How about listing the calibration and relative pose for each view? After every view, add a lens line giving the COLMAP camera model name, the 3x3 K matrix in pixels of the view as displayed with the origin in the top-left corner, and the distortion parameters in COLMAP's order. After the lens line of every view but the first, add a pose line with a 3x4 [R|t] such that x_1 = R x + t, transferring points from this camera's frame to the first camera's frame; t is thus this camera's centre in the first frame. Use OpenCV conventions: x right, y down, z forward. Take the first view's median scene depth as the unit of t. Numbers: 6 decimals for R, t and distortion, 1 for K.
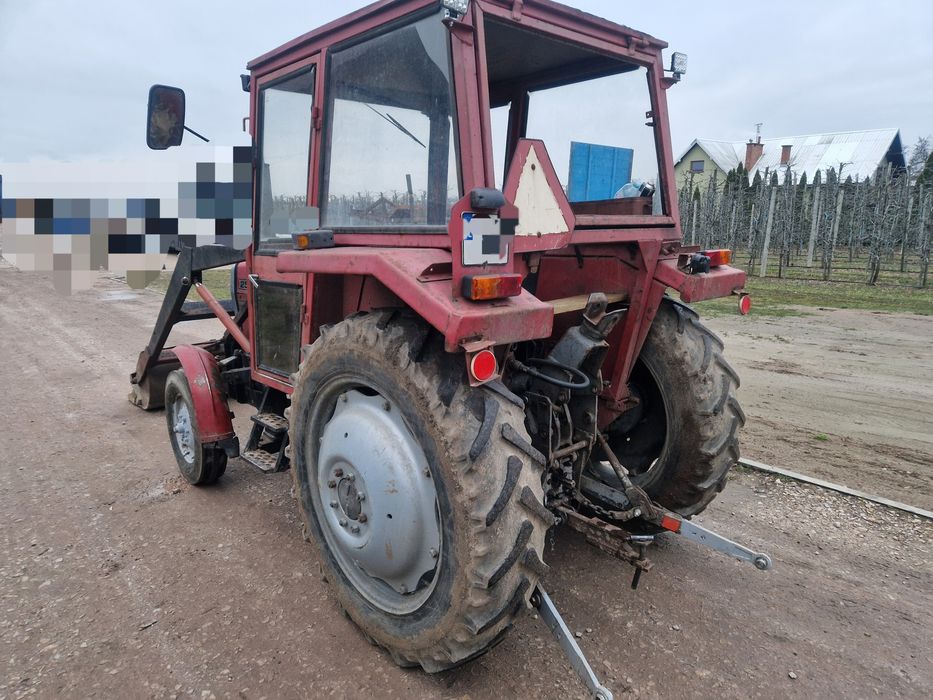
lens RADIAL K [[603.1, 0, 466.5], [0, 603.1, 350.0], [0, 0, 1]] dist [0.070108, -0.054557]
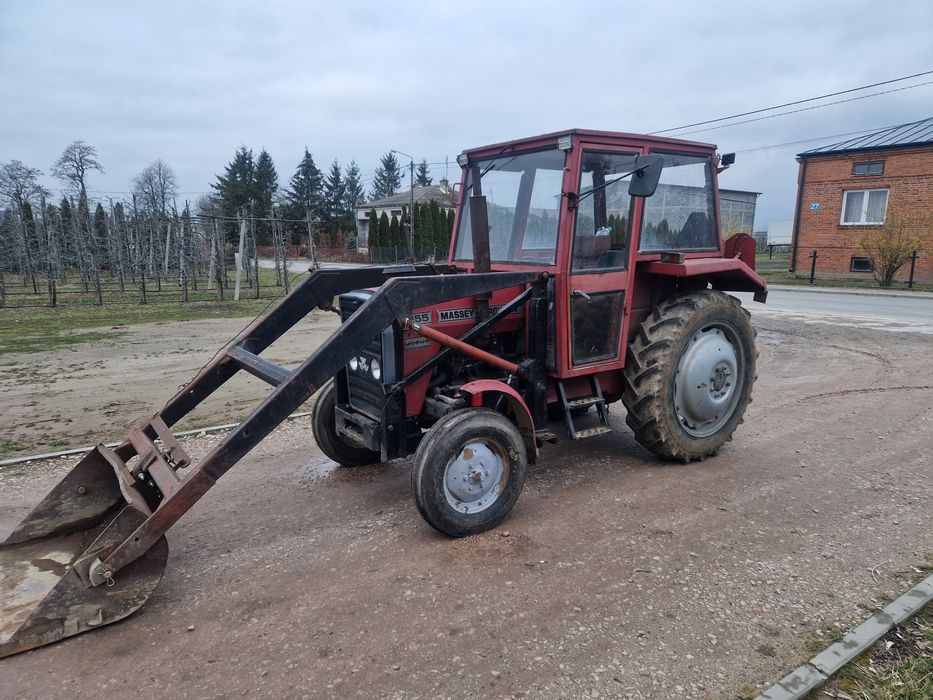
lens RADIAL K [[603.1, 0, 466.5], [0, 603.1, 350.0], [0, 0, 1]] dist [0.070108, -0.054557]
pose [[0.135950, -0.167193, 0.976506, -1.395703], [0.205230, 0.969030, 0.137341, -0.190374], [-0.969226, 0.181737, 0.166053, 0.887794]]
